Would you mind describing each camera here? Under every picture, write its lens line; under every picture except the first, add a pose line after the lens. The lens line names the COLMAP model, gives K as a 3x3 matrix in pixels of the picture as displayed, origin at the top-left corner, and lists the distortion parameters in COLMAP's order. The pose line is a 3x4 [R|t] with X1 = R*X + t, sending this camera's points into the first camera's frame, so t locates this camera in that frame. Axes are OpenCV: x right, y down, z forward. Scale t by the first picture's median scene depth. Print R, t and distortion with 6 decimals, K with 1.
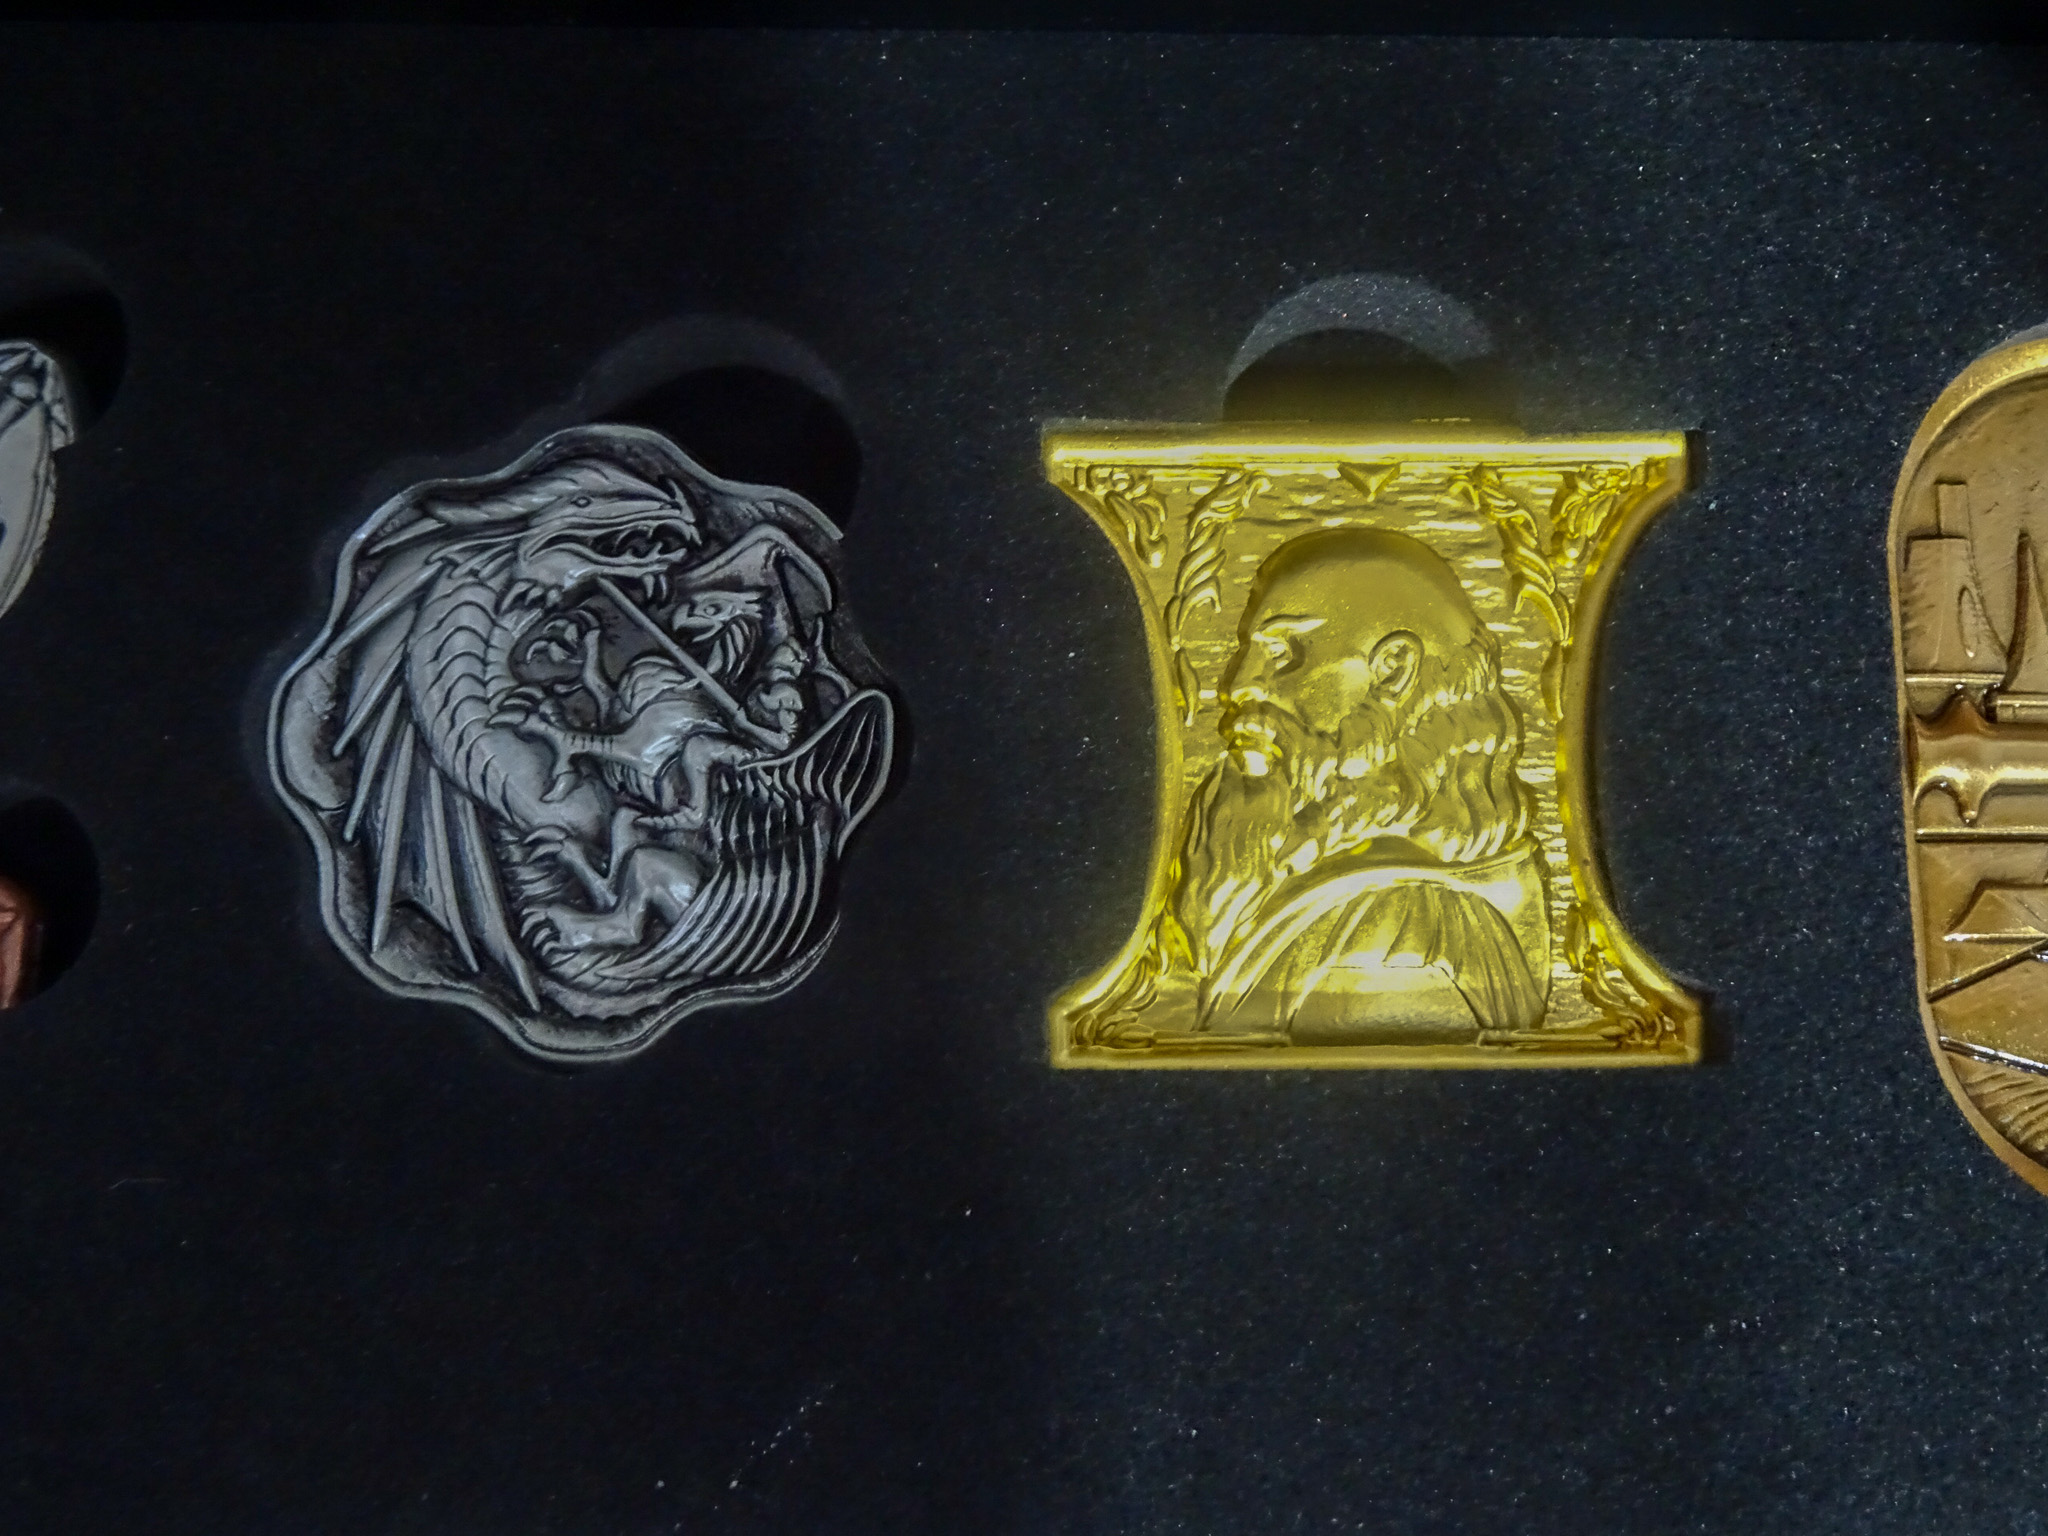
lens RADIAL K [[2016.9, 0, 1018.8], [0, 2016.9, 769.2], [0, 0, 1]] dist [-0.004406, 0.000000]
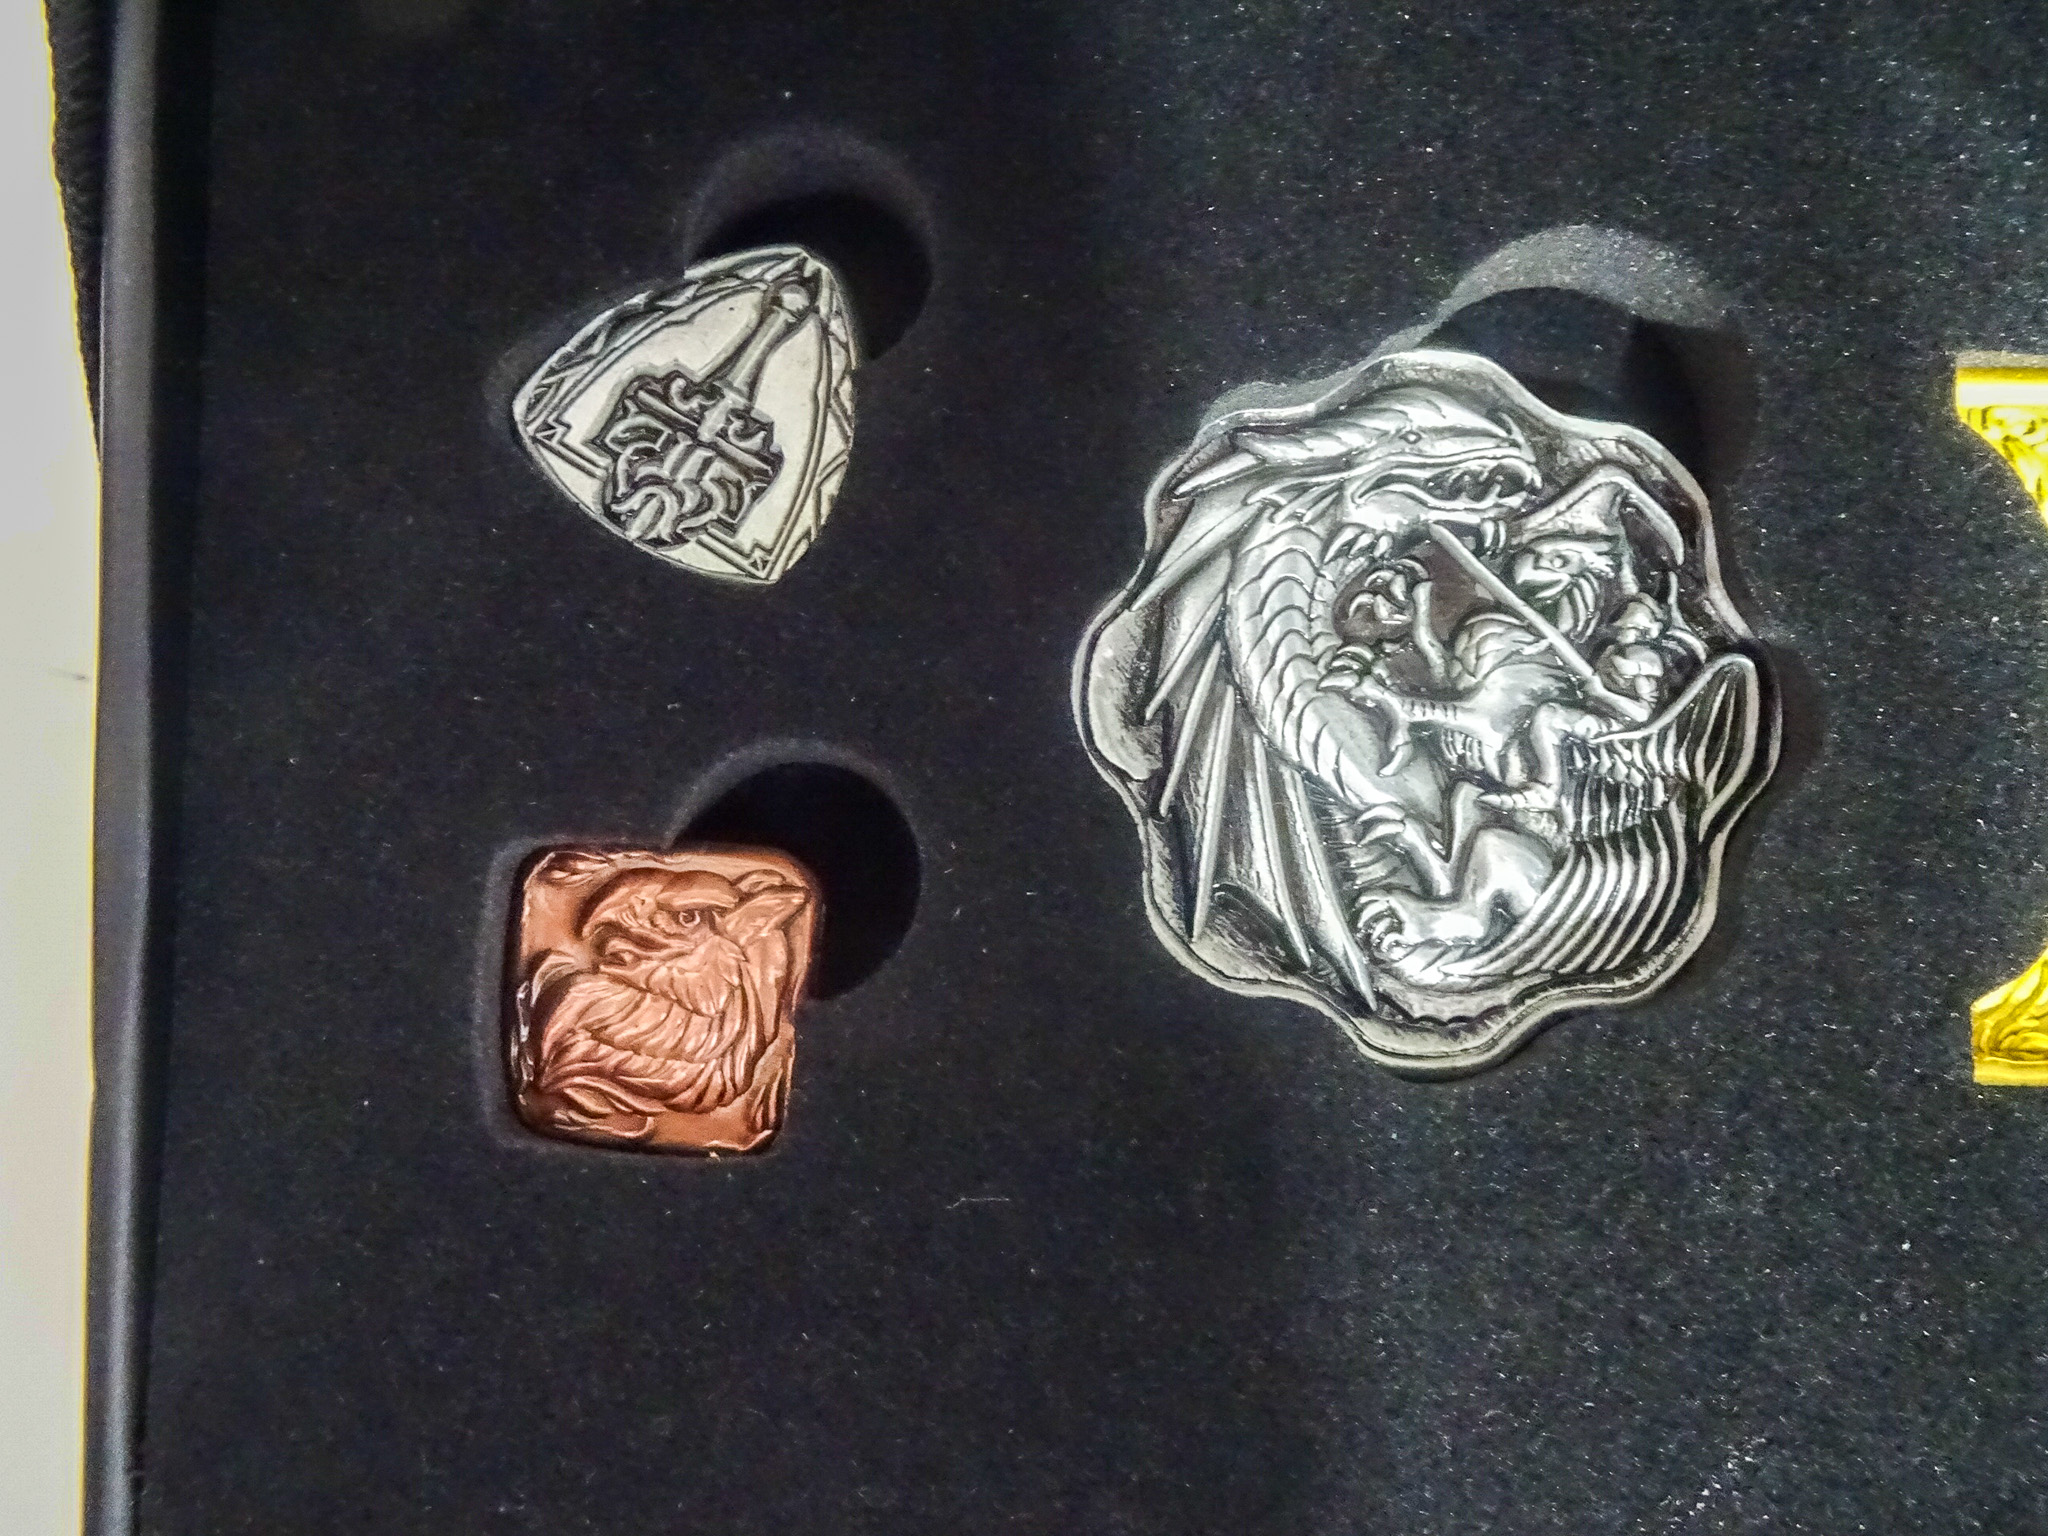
lens RADIAL K [[2016.9, 0, 1028.2], [0, 2016.9, 779.2], [0, 0, 1]] dist [-0.004406, 0.000000]
pose [[0.999890, 0.014302, 0.003903, -0.392306], [-0.014387, 0.999638, 0.022720, -0.000343], [-0.003577, -0.022773, 0.999734, 0.111173]]
